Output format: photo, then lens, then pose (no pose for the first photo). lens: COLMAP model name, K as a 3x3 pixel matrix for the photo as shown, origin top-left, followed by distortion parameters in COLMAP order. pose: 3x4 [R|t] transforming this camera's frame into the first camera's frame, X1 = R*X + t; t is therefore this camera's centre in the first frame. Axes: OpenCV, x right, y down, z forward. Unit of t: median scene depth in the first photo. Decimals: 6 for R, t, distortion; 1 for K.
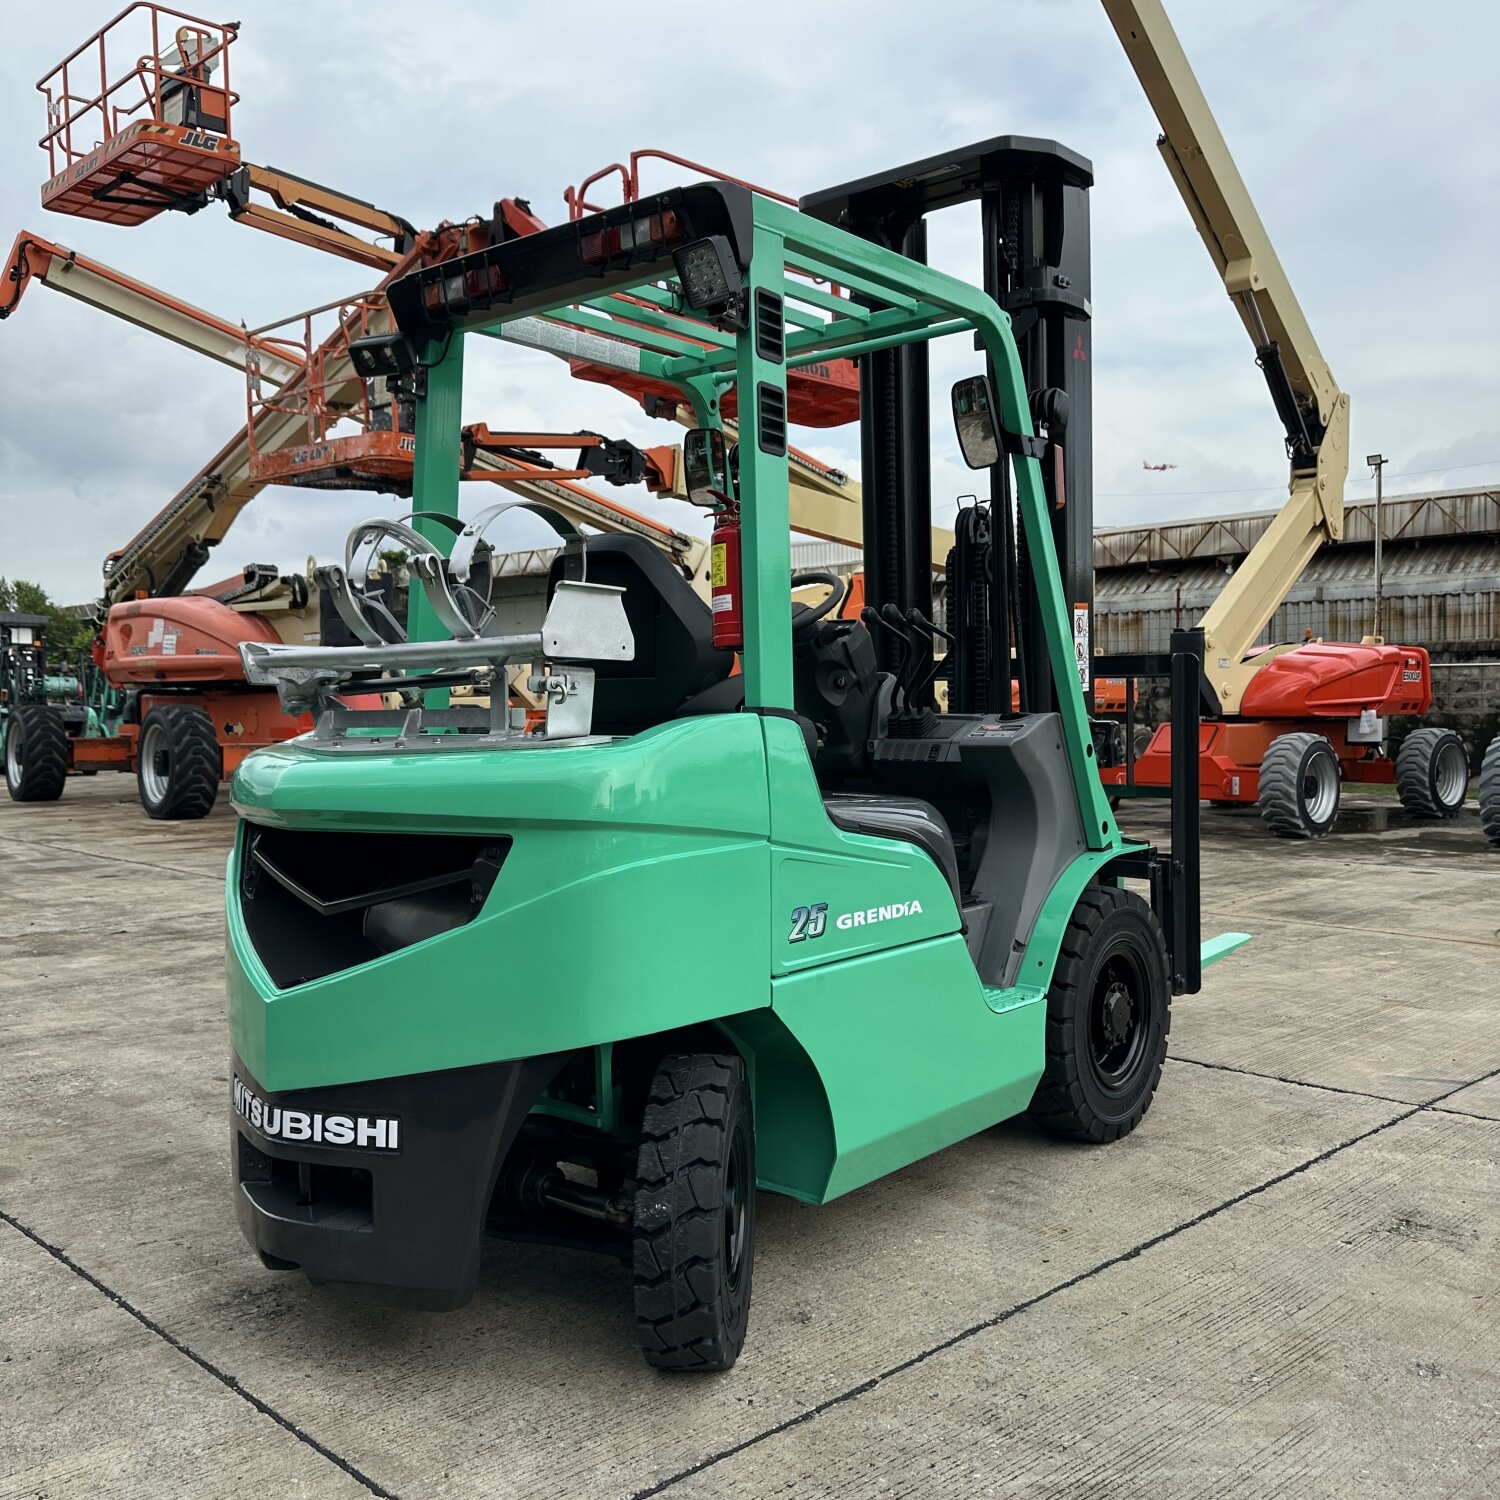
lens RADIAL K [[1403.2, 0, 734.2], [0, 1403.2, 762.1], [0, 0, 1]] dist [0.003914, 0.000000]
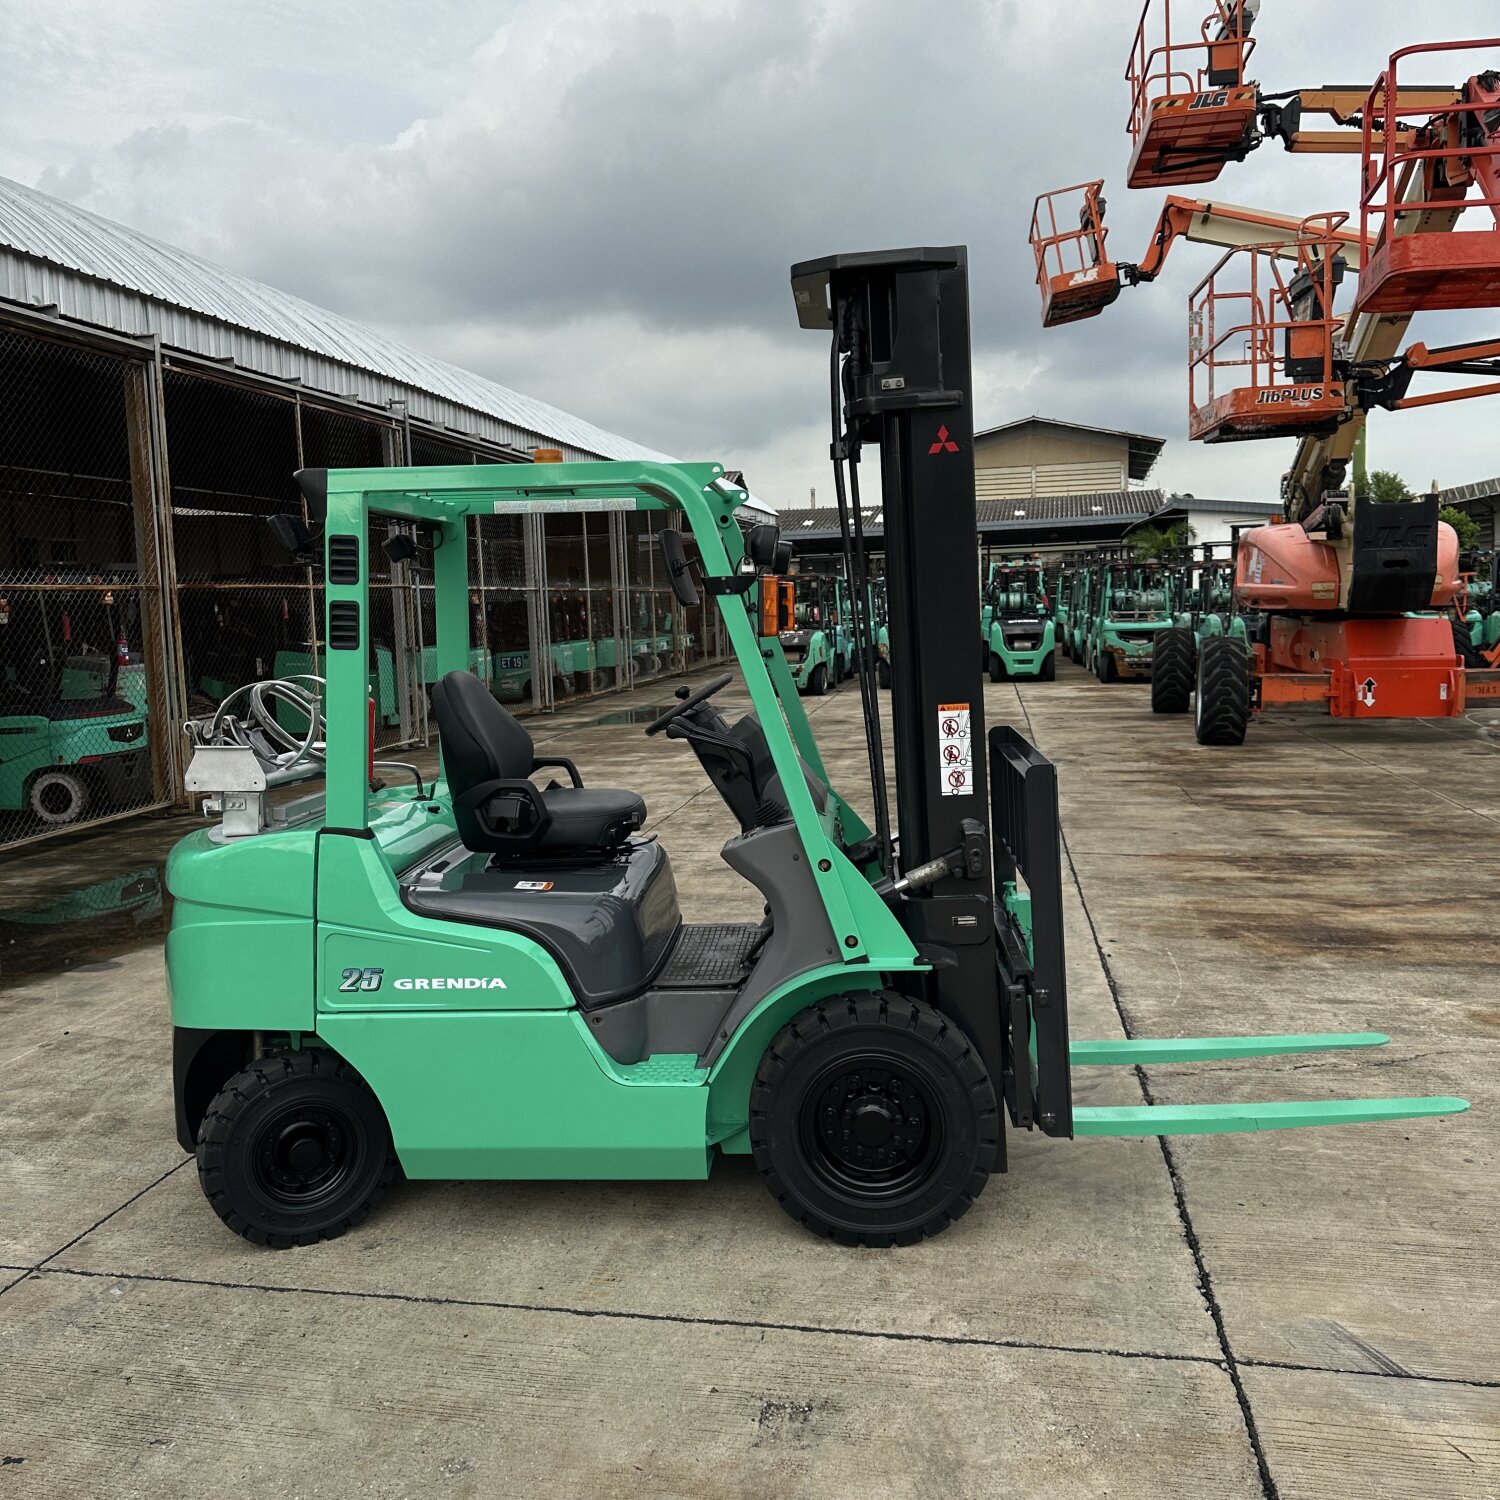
lens RADIAL K [[1403.2, 0, 754.5], [0, 1403.2, 741.3], [0, 0, 1]] dist [0.003914, 0.000000]
pose [[0.583131, 0.072740, -0.809115, 1.095961], [-0.010220, 0.996561, 0.082226, -0.191804], [0.812314, -0.039679, 0.581869, 0.384960]]
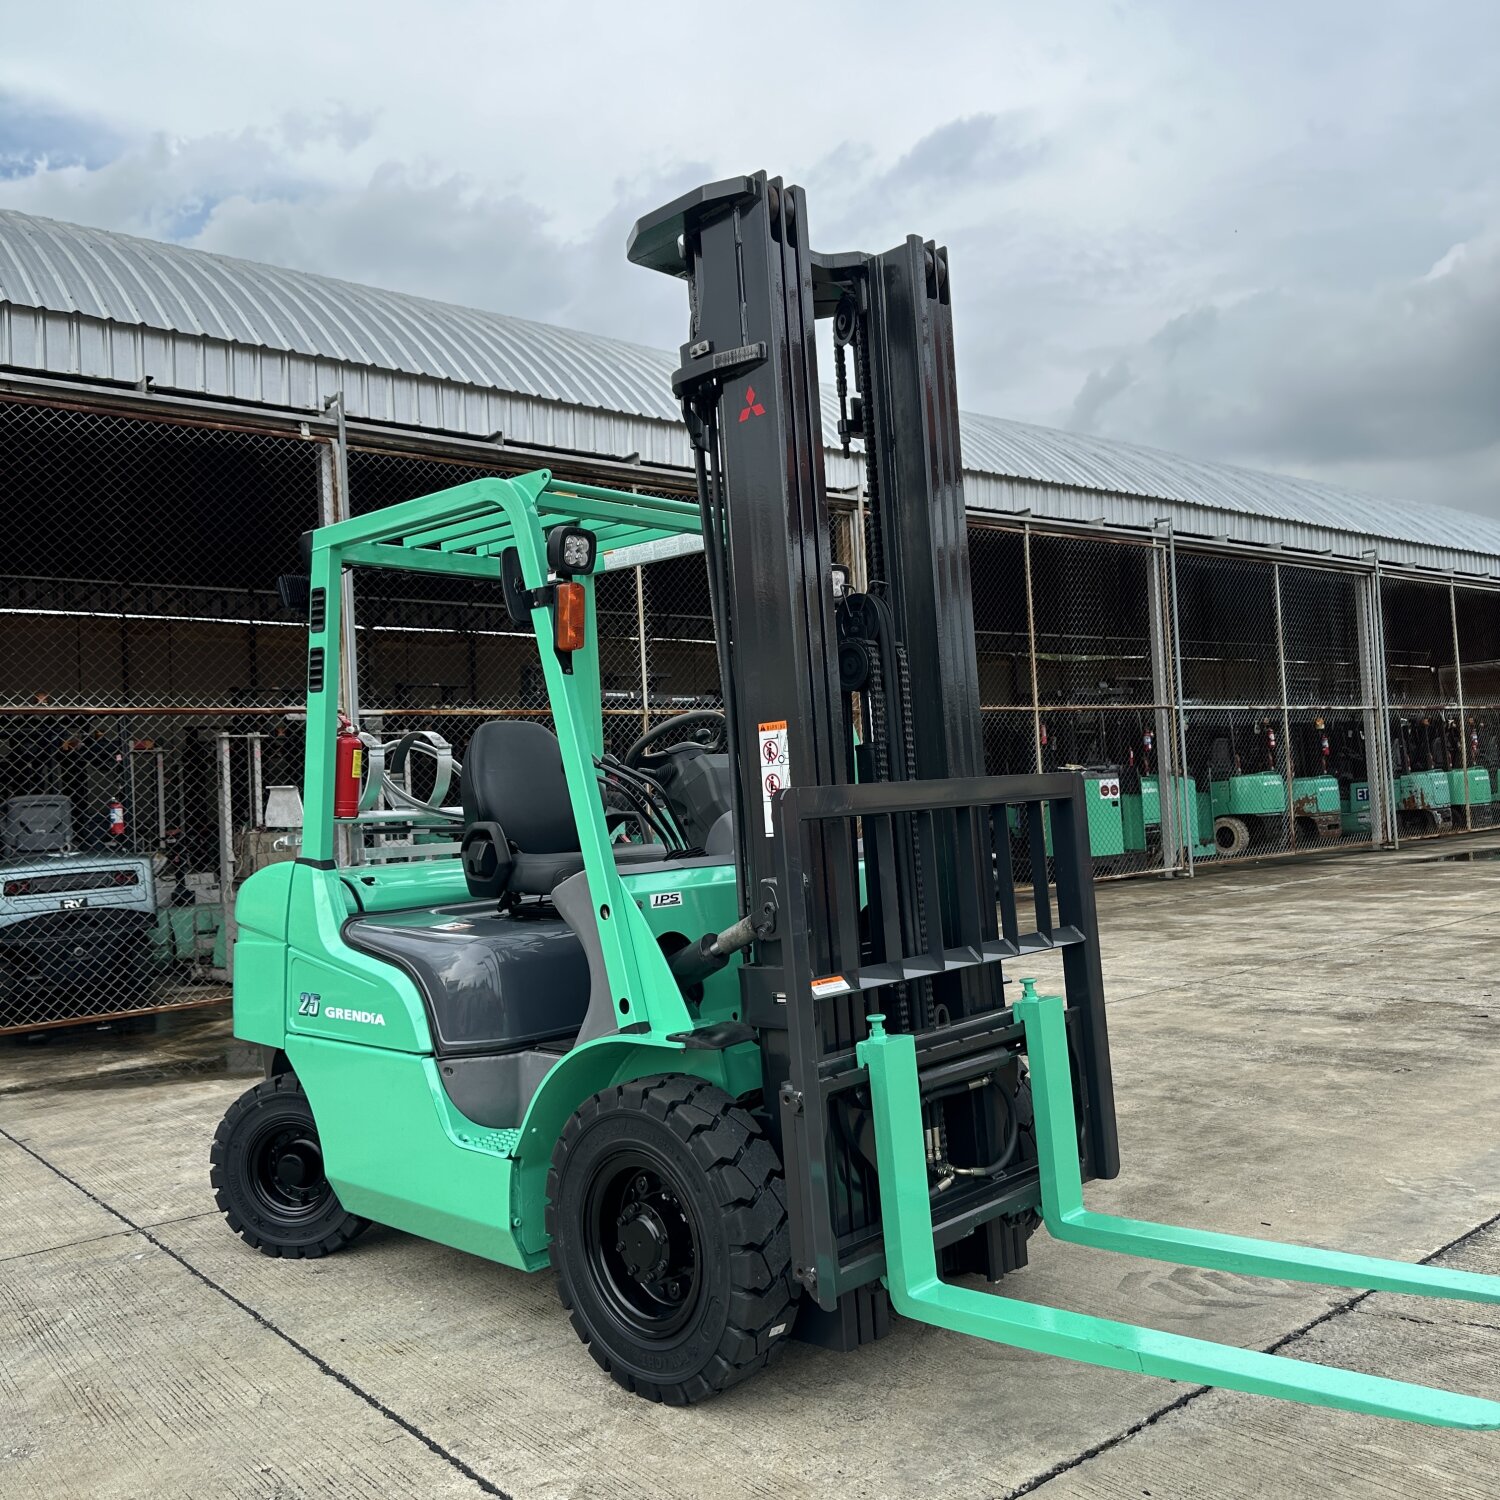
lens RADIAL K [[1403.2, 0, 749.4], [0, 1403.2, 753.2], [0, 0, 1]] dist [0.003914, 0.000000]
pose [[-0.063778, -0.014628, -0.997857, 1.172199], [0.008002, 0.999853, -0.015169, -0.098504], [0.997932, -0.008953, -0.063651, 1.202684]]
